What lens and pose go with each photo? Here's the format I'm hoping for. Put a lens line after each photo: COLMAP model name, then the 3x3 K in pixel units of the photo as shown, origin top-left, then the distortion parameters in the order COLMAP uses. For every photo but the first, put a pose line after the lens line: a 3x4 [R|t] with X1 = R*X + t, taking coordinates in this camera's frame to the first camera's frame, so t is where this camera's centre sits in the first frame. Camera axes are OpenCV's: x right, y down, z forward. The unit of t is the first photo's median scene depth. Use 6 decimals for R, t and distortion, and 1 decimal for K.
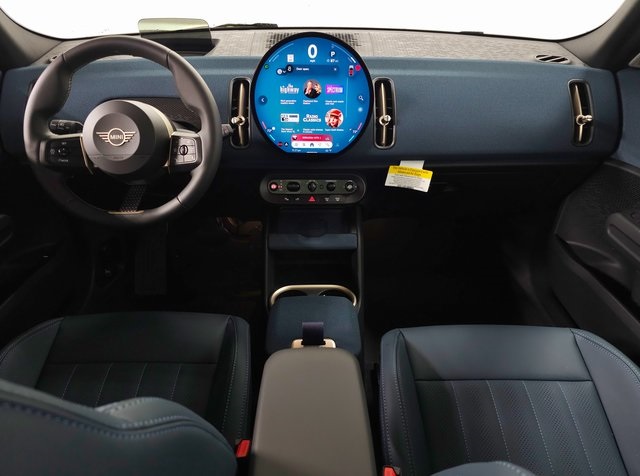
lens RADIAL K [[432.1, 0, 322.5], [0, 432.1, 236.9], [0, 0, 1]] dist [0.033186, -0.047425]
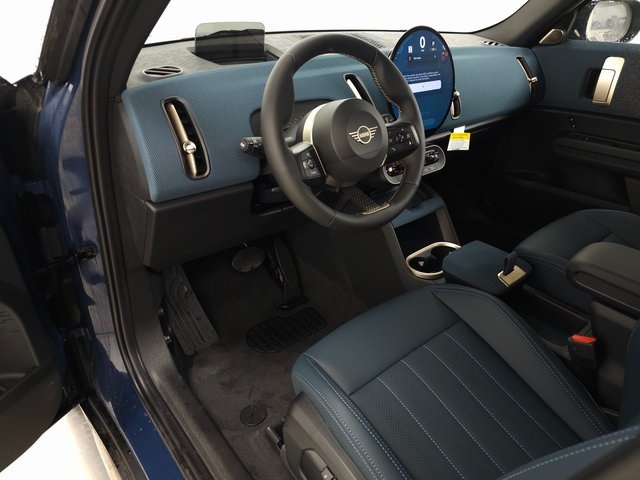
lens RADIAL K [[432.1, 0, 318.3], [0, 432.1, 241.8], [0, 0, 1]] dist [0.033186, -0.047425]
pose [[0.776383, -0.302369, 0.552994, -1.001165], [0.315984, 0.945907, 0.073578, -0.090927], [-0.545329, 0.117613, 0.829930, 0.236490]]
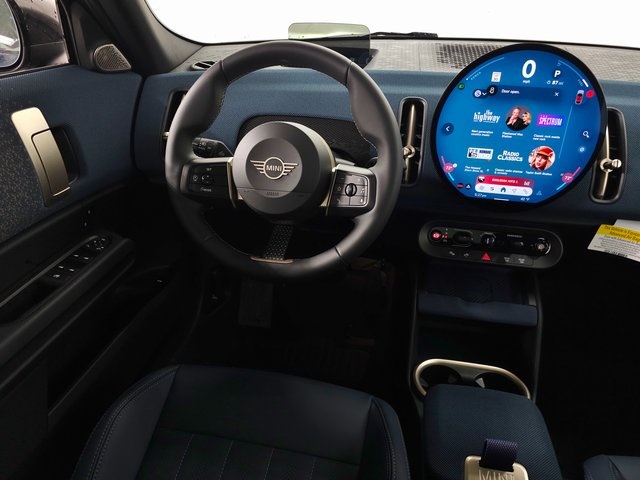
lens RADIAL K [[432.1, 0, 313.6], [0, 432.1, 243.8], [0, 0, 1]] dist [0.033186, -0.047425]
pose [[0.979141, 0.107263, -0.172561, -0.214250], [-0.108865, 0.994057, 0.000183, -0.085051], [0.171555, 0.018607, 0.984999, 0.197682]]
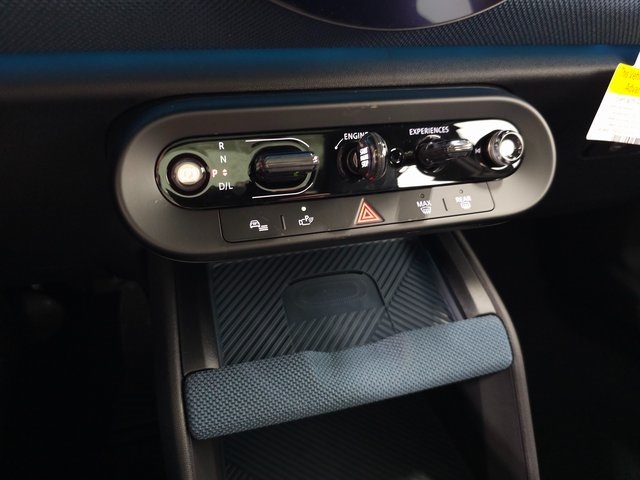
lens RADIAL K [[440.7, 0, 321.4], [0, 440.7, 234.3], [0, 0, 1]] dist [0.005838, -0.001657]
pose [[0.964841, -0.116170, 0.235767, -0.115464], [0.112806, 0.993229, 0.027756, -0.094245], [-0.237395, -0.000185, 0.971413, 0.848392]]
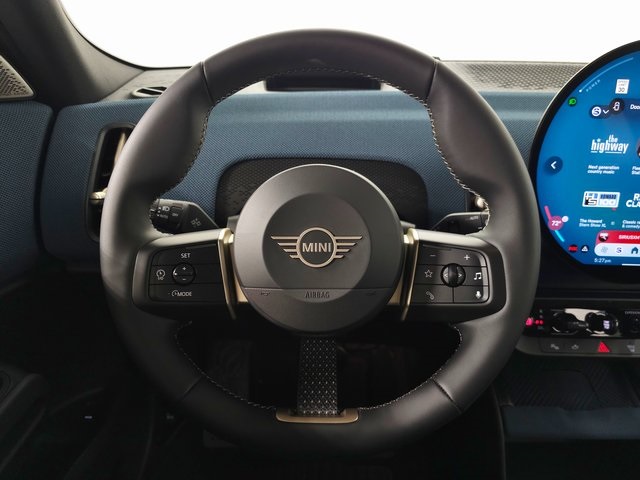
lens RADIAL K [[432.1, 0, 310.6], [0, 432.1, 240.2], [0, 0, 1]] dist [0.033186, -0.047425]
pose [[0.999333, 0.017131, -0.032260, -0.399883], [-0.021091, 0.991718, -0.126693, -0.156439], [0.029822, 0.127289, 0.991417, 0.492549]]
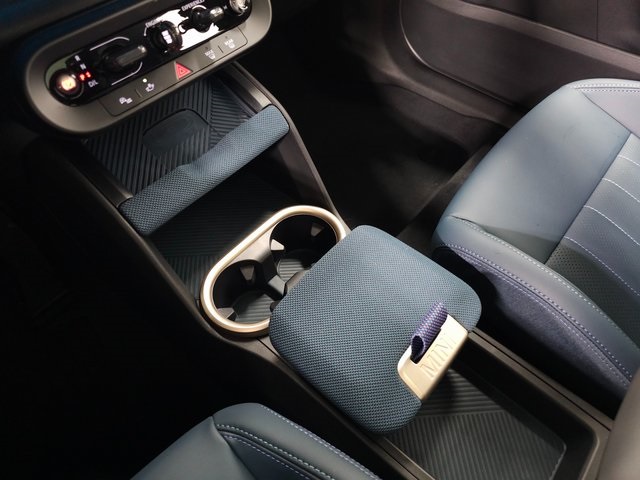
lens RADIAL K [[432.1, 0, 318.3], [0, 432.1, 233.1], [0, 0, 1]] dist [0.033186, -0.047425]
pose [[0.657897, -0.599328, 0.456046, -0.229844], [0.379978, 0.786983, 0.486081, -0.126856], [-0.650222, -0.146504, 0.745485, 0.663239]]
